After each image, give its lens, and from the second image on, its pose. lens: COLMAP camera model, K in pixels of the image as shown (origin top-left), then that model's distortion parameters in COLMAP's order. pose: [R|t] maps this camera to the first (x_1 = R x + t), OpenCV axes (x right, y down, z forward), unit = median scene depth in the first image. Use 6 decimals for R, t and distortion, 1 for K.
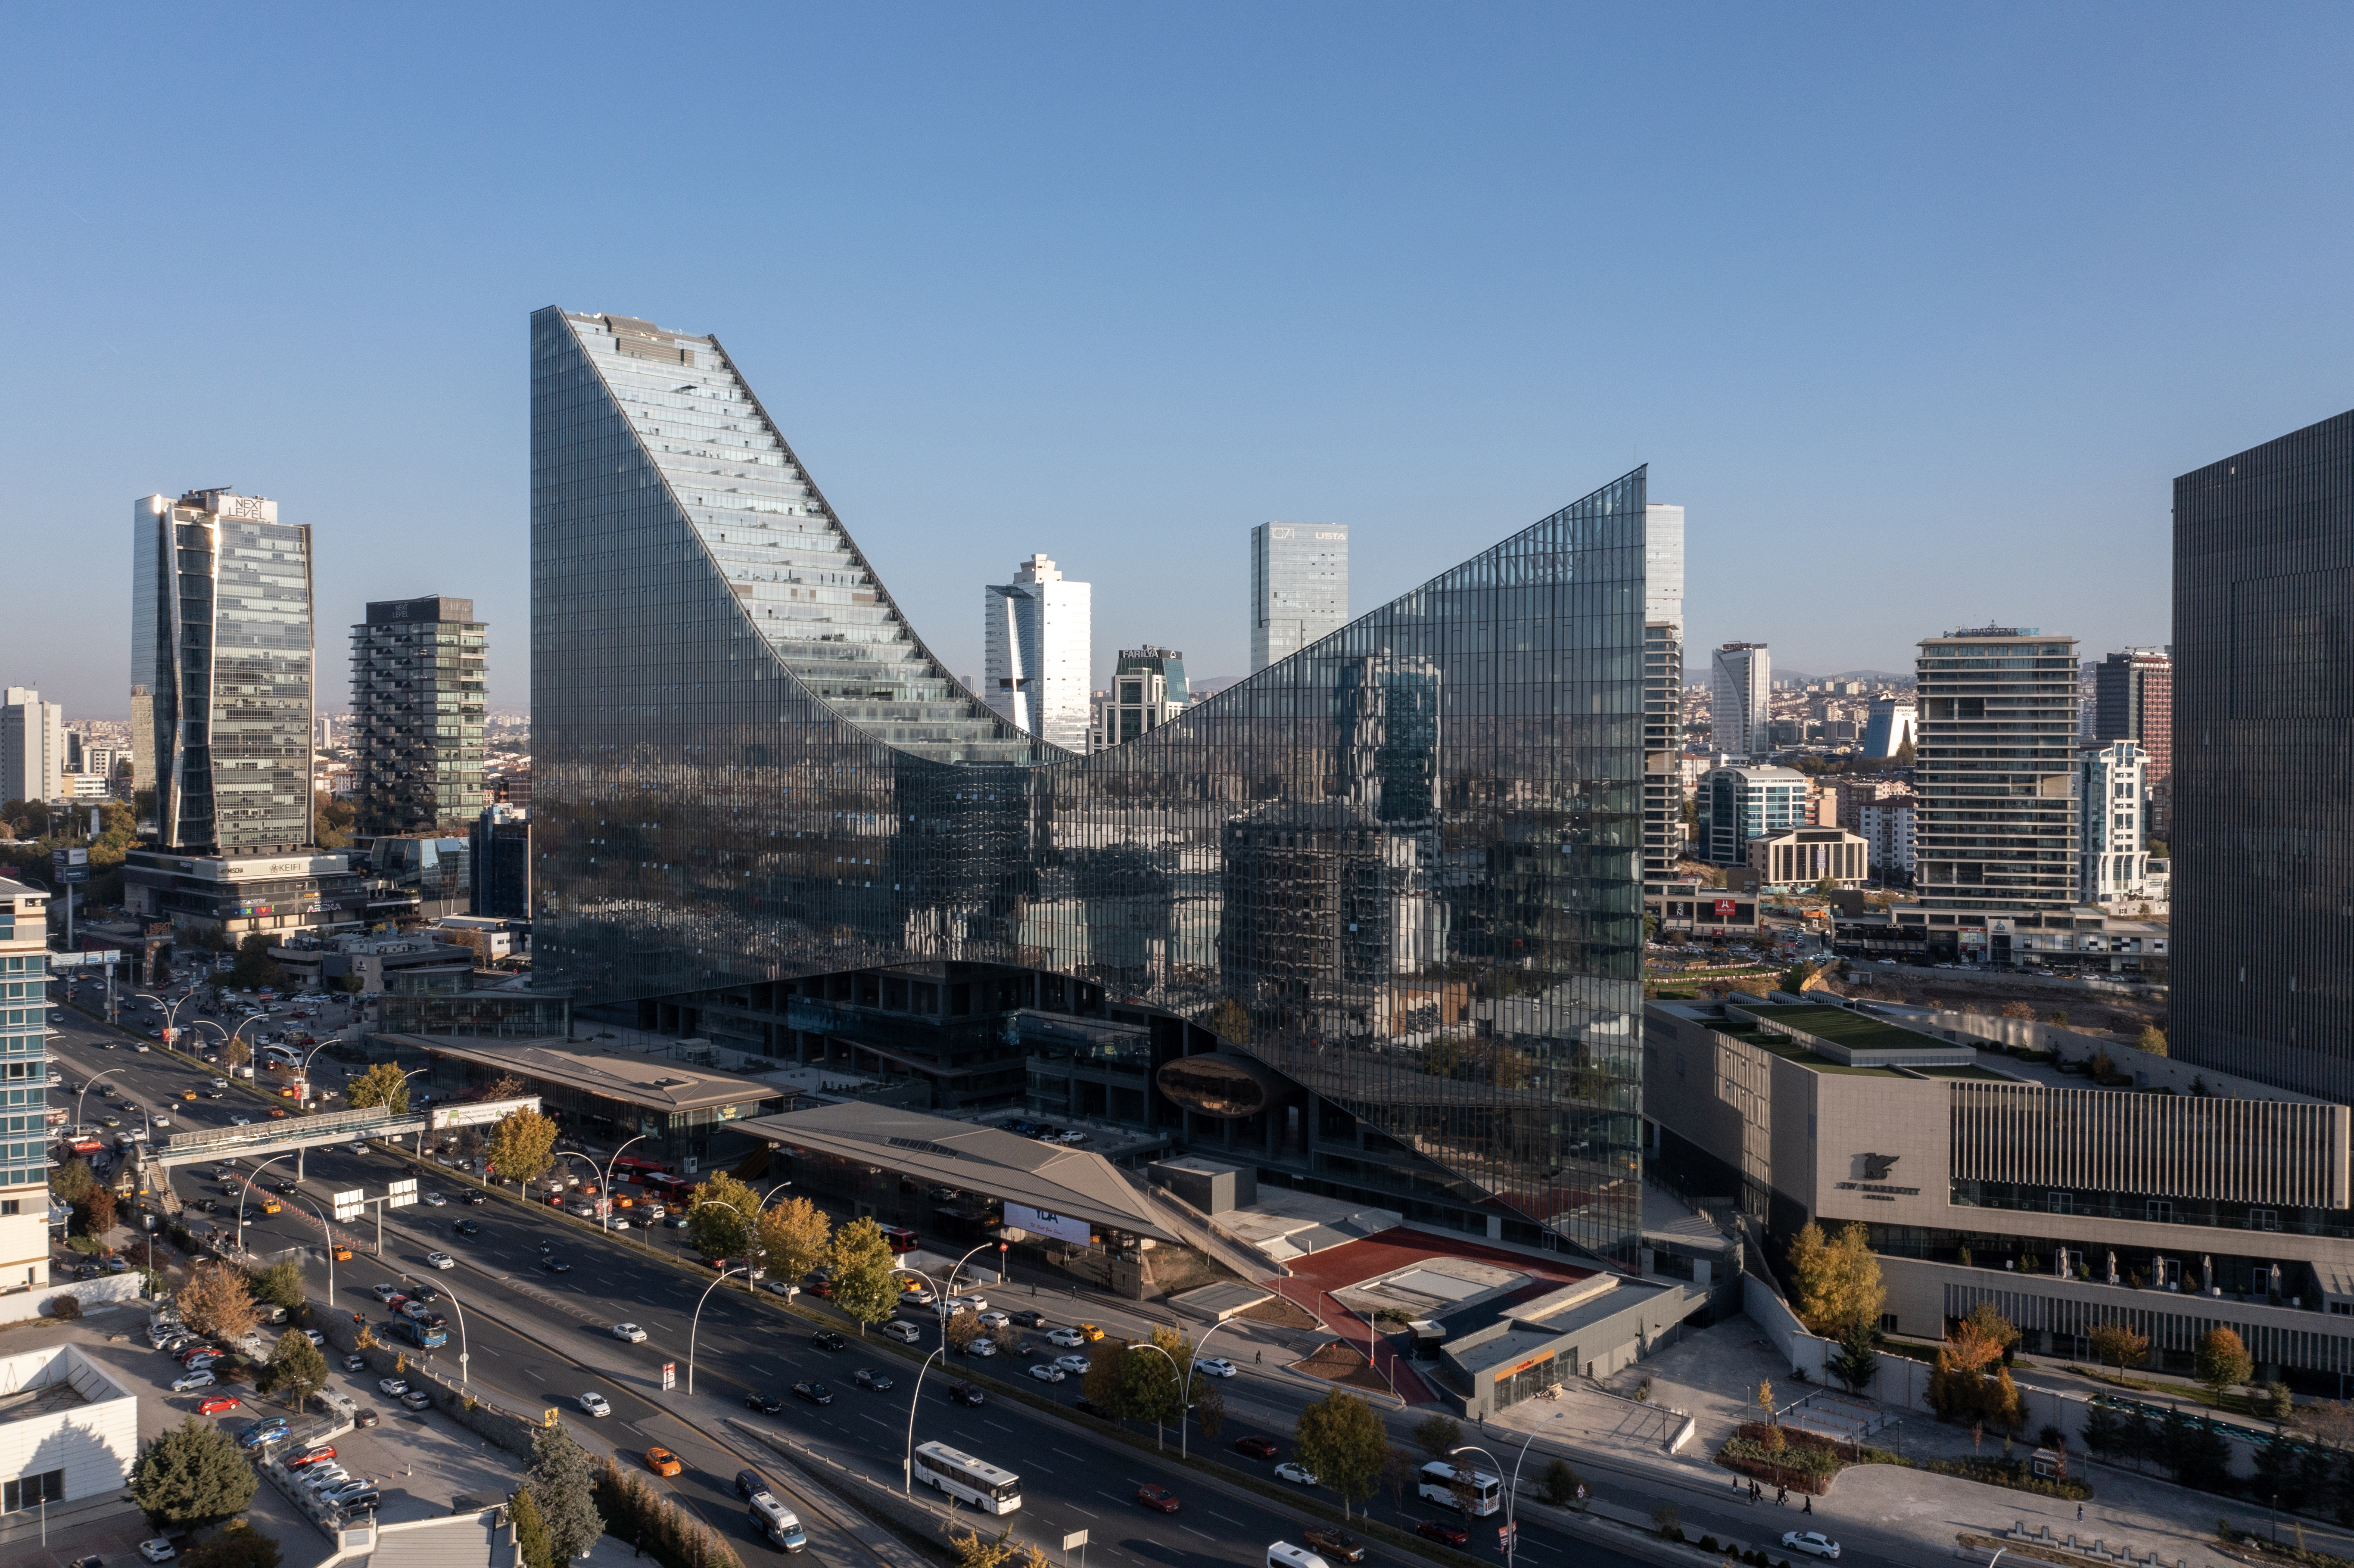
lens RADIAL K [[1886.1, 0, 1177.0], [0, 1886.1, 784.0], [0, 0, 1]] dist [-0.009589, -0.006829]
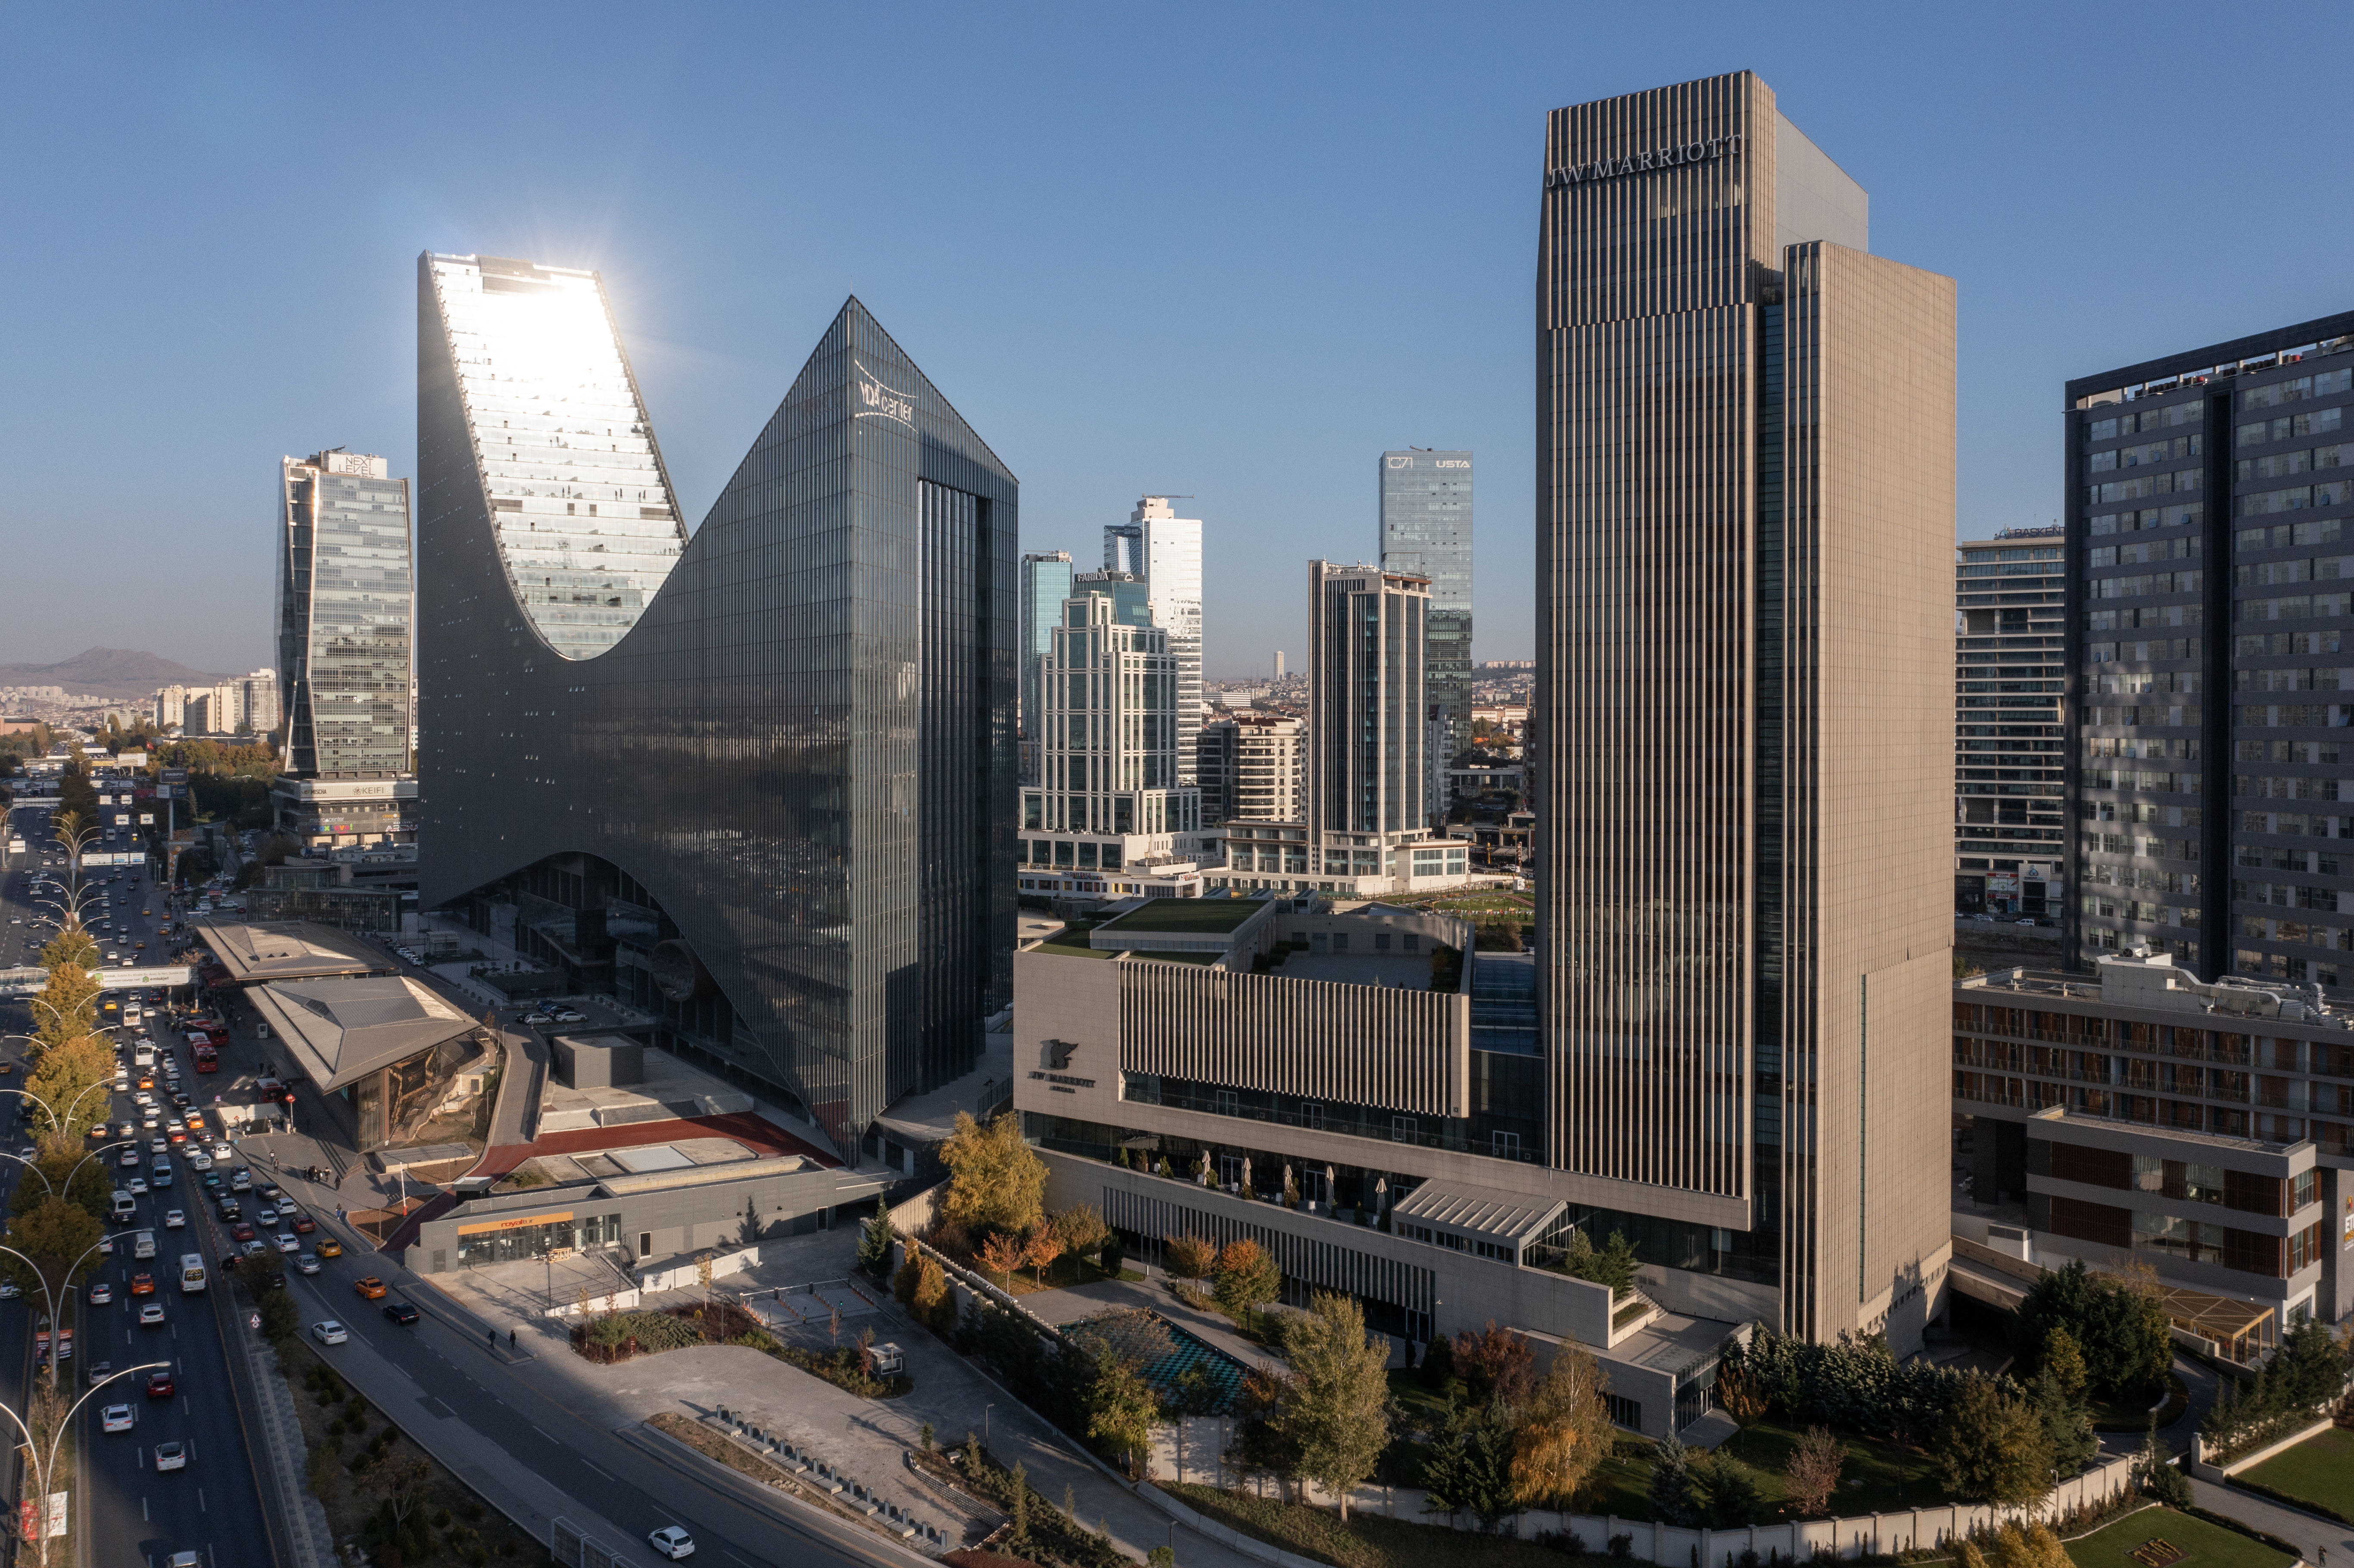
lens RADIAL K [[1912.3, 0, 1183.0], [0, 1912.3, 734.4], [0, 0, 1]] dist [-0.008274, -0.003312]
pose [[0.964890, 0.000712, -0.262652, 0.278517], [-0.004646, 0.999886, -0.014358, 0.025943], [0.262612, 0.015074, 0.964784, 0.053106]]
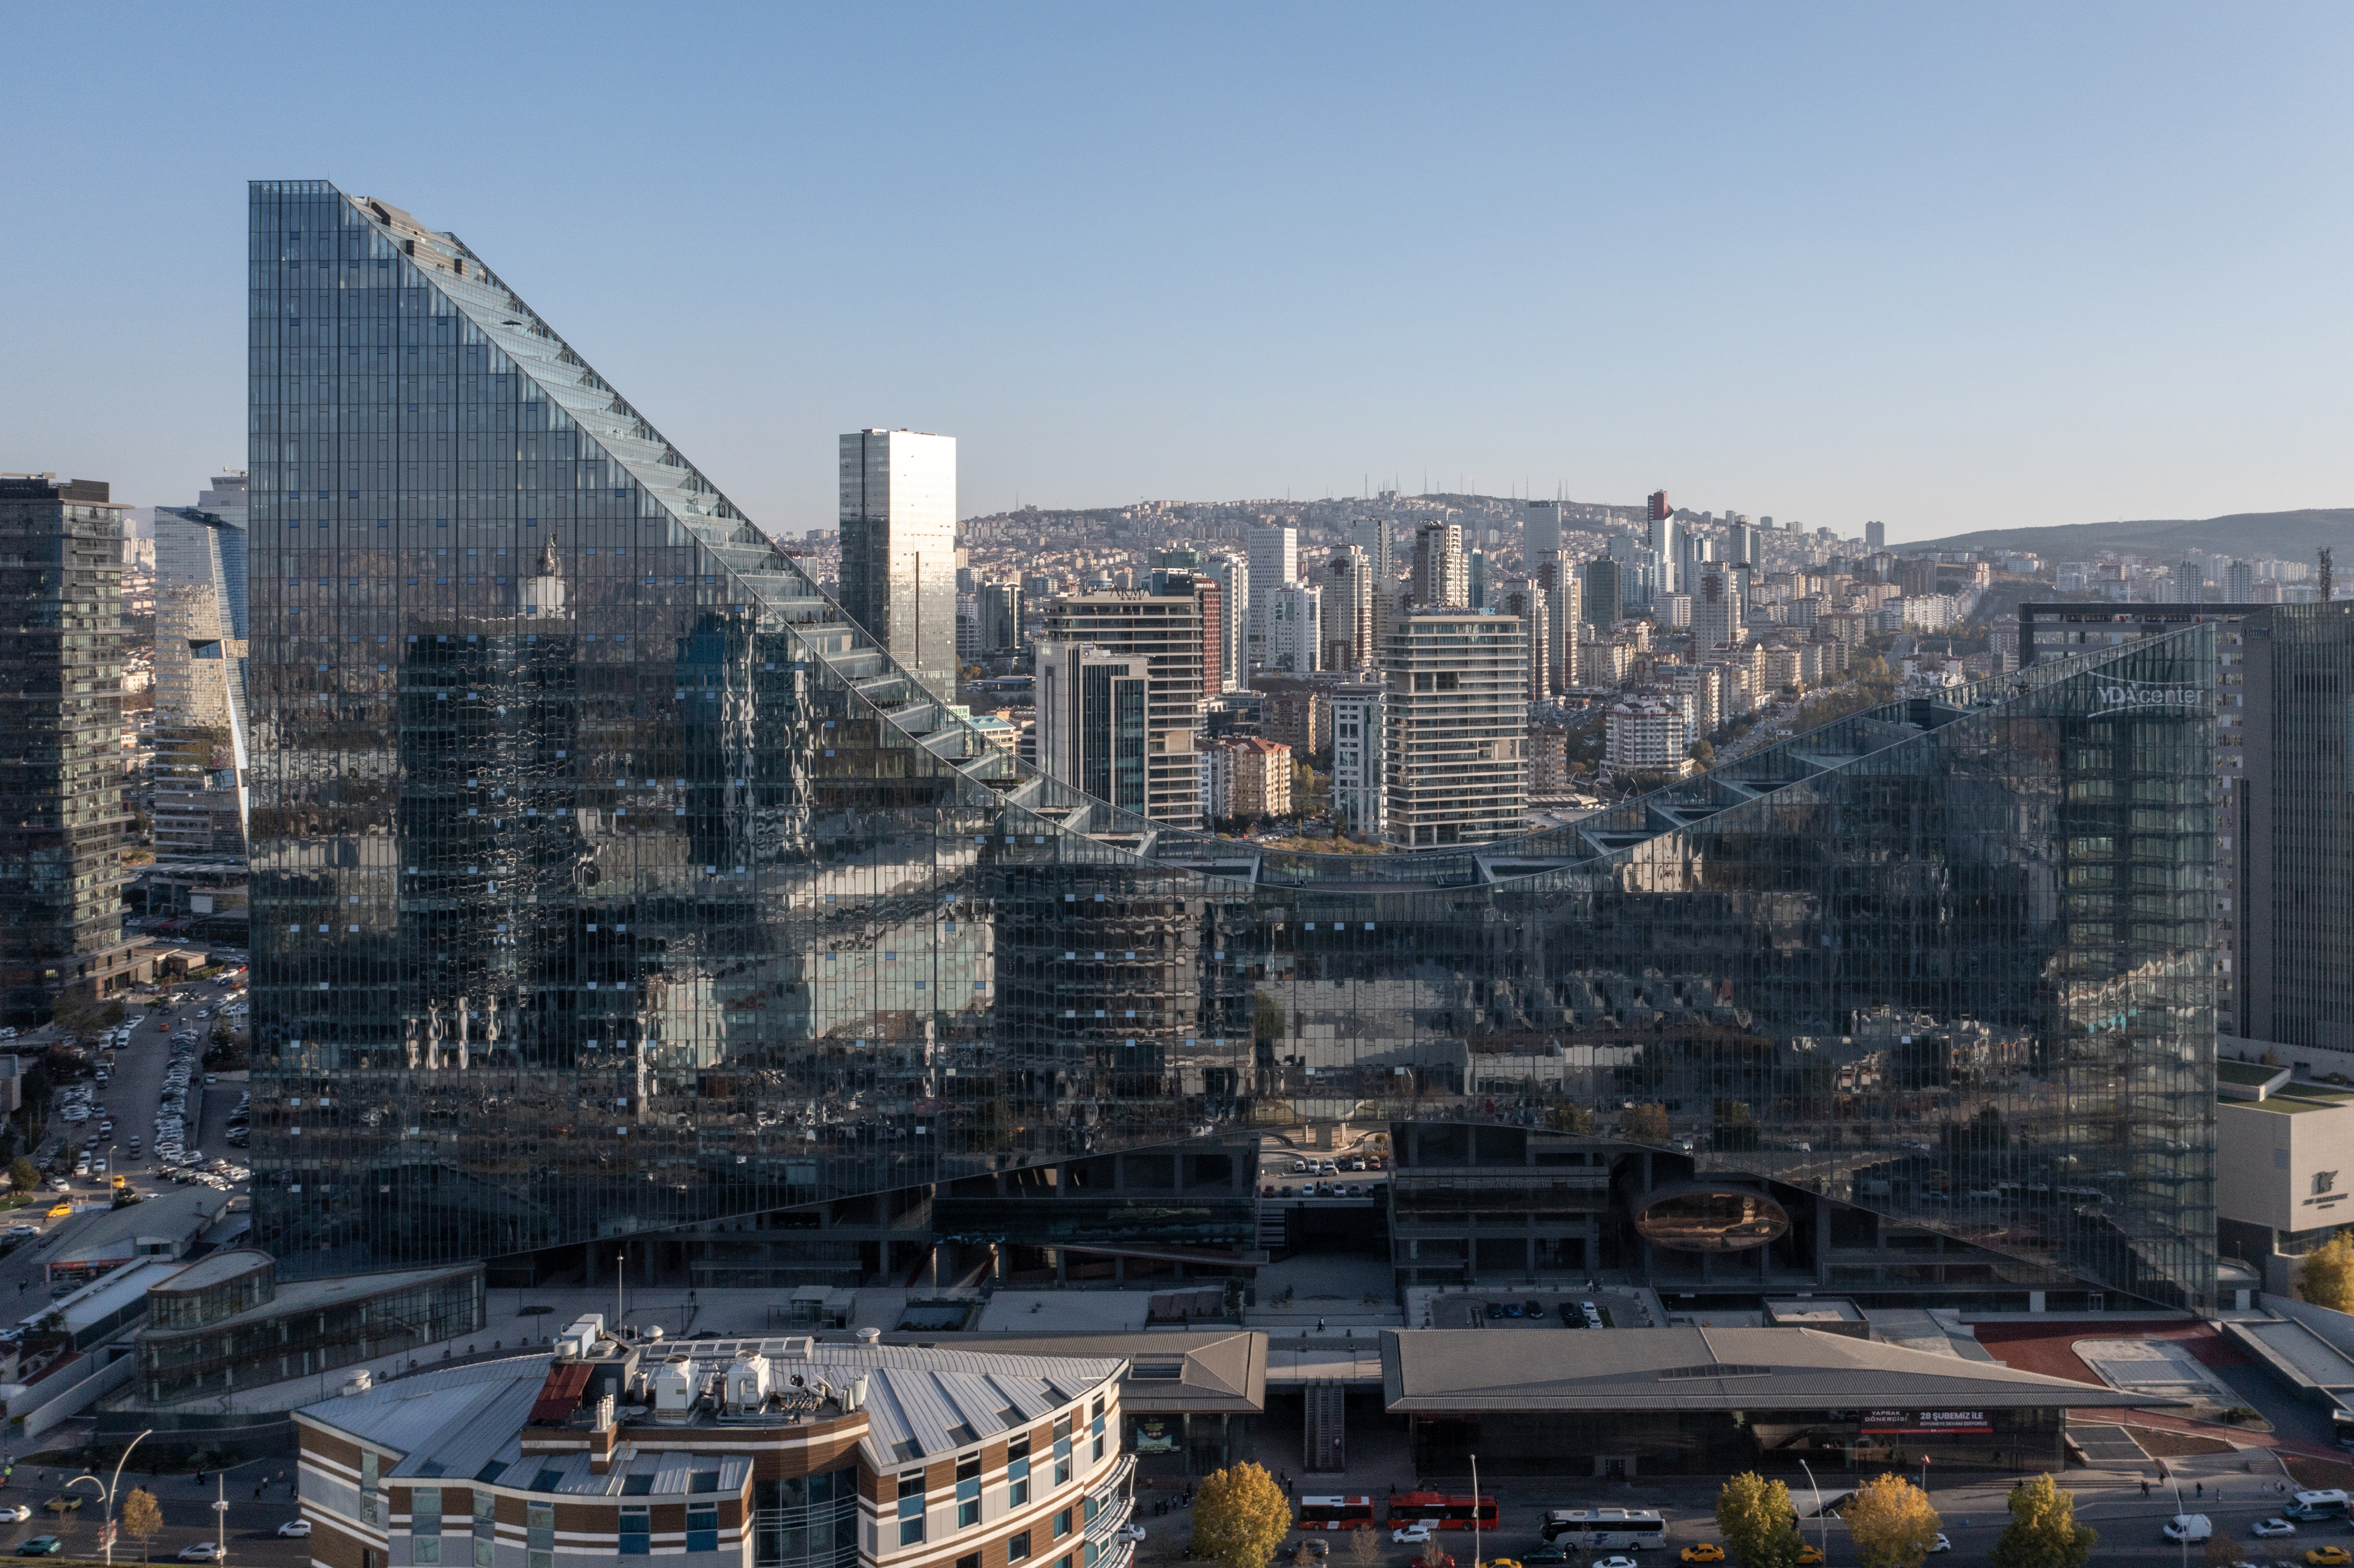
lens RADIAL K [[1984.5, 0, 1324.3], [0, 1984.5, 778.2], [0, 0, 1]] dist [-0.023426, 0.004196]
pose [[0.727415, -0.063784, 0.683226, -0.398257], [0.018199, 0.997114, 0.073711, -0.068261], [-0.685956, -0.041184, 0.726477, 0.219190]]
